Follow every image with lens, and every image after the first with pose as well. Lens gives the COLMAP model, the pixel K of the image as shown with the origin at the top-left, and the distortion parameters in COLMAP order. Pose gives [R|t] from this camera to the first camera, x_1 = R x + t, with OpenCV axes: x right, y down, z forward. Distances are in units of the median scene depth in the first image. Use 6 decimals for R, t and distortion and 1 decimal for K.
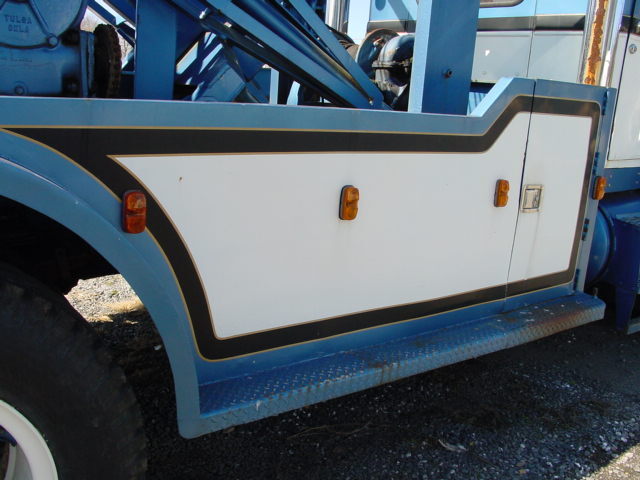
lens RADIAL K [[631.0, 0, 320.0], [0, 631.0, 240.0], [0, 0, 1]] dist [-0.187742, 0.223225]
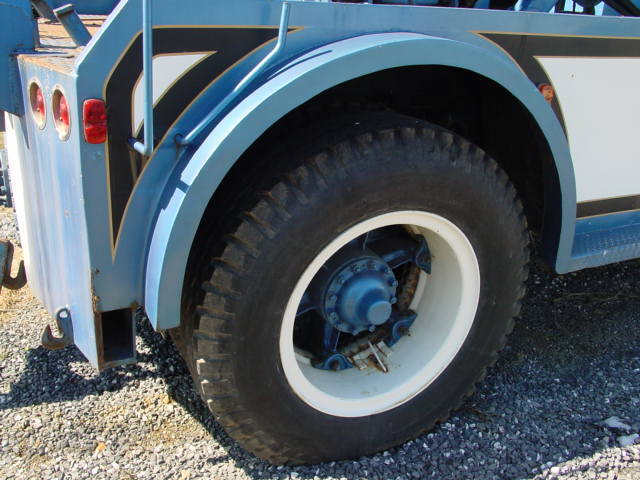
lens RADIAL K [[631.0, 0, 320.0], [0, 631.0, 240.0], [0, 0, 1]] dist [-0.187742, 0.223225]
pose [[0.982979, 0.052536, -0.176048, -0.441190], [-0.026286, 0.988601, 0.148248, 0.058680], [0.181829, -0.141097, 0.973155, -0.340972]]
